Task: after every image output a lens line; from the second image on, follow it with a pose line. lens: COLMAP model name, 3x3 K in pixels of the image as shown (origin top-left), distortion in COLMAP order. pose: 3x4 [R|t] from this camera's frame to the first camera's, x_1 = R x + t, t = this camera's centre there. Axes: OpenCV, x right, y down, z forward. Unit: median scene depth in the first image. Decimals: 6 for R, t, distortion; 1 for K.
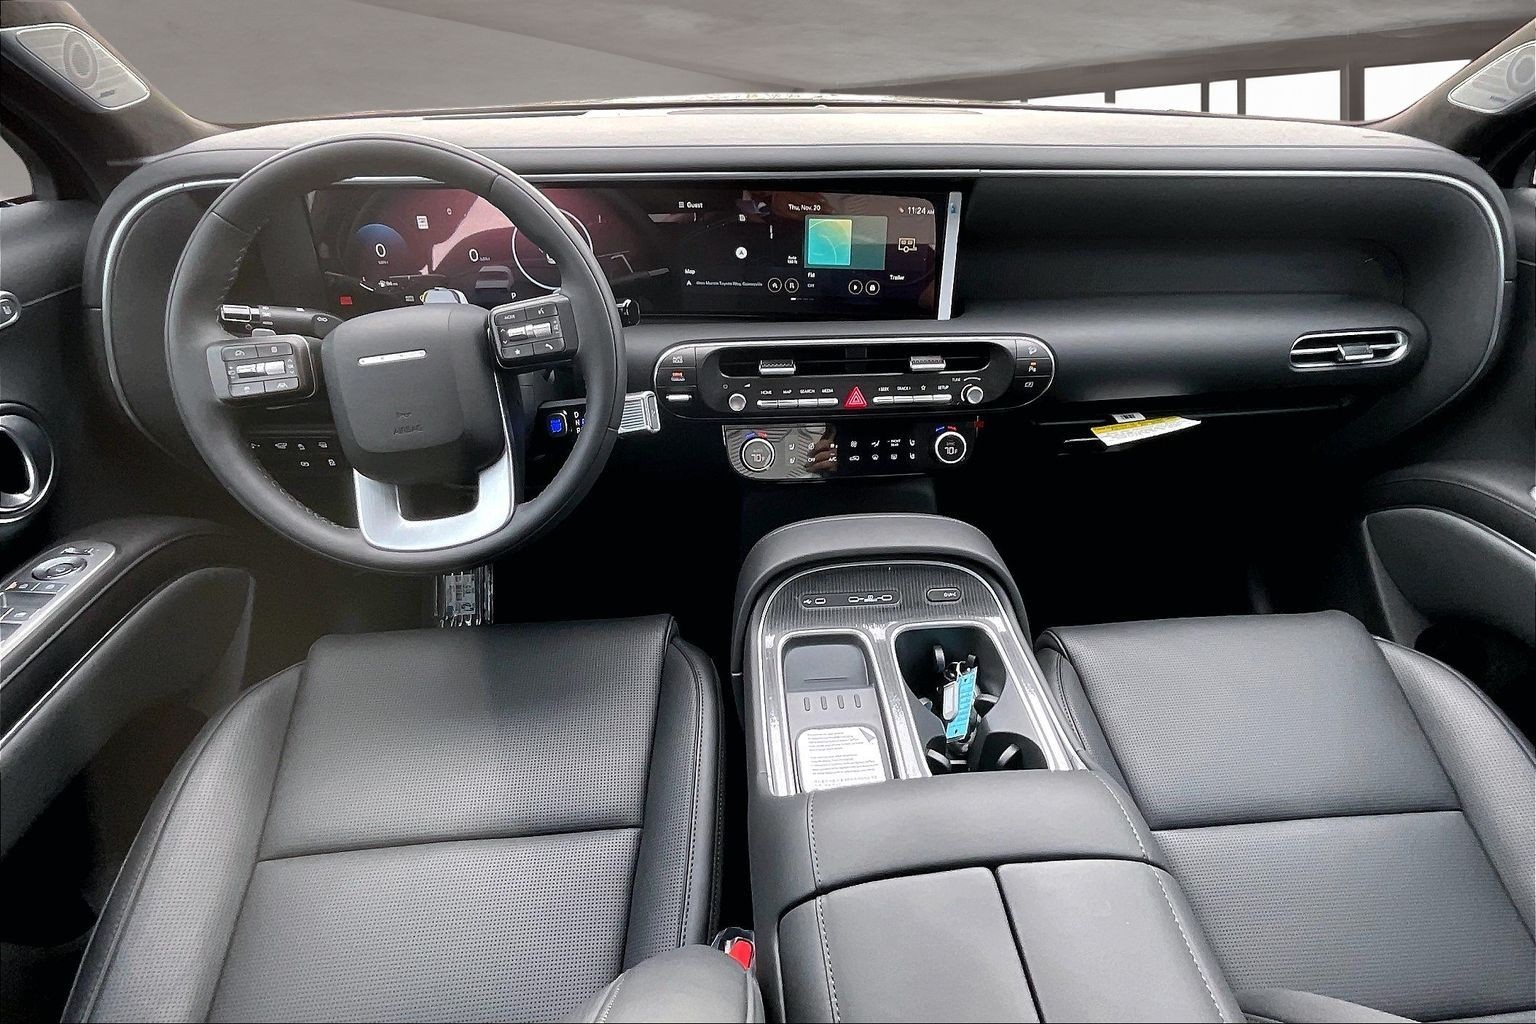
lens RADIAL K [[669.8, 0, 801.8], [0, 669.8, 510.4], [0, 0, 1]] dist [-0.013752, -0.000164]
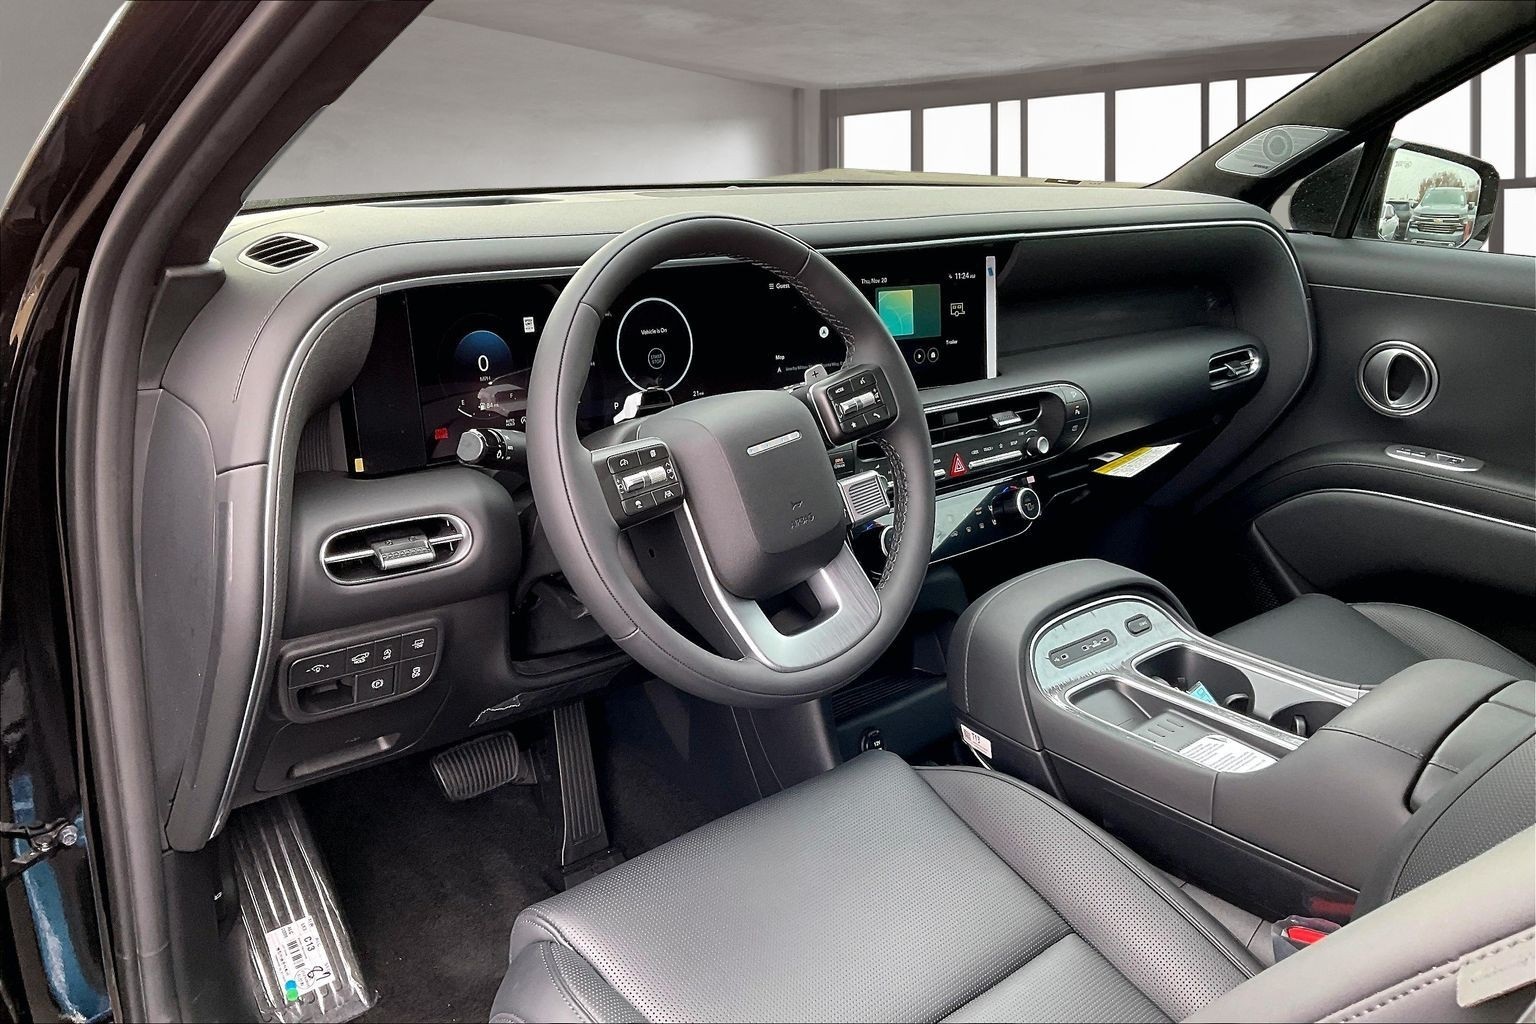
lens RADIAL K [[1103.9, 0, 758.1], [0, 1103.9, 552.9], [0, 0, 1]] dist [0.071848, -0.140111]
pose [[0.827596, -0.192436, 0.527307, -1.084320], [0.305220, 0.942661, -0.135021, 0.077982], [-0.471089, 0.272688, 0.838878, -0.146868]]
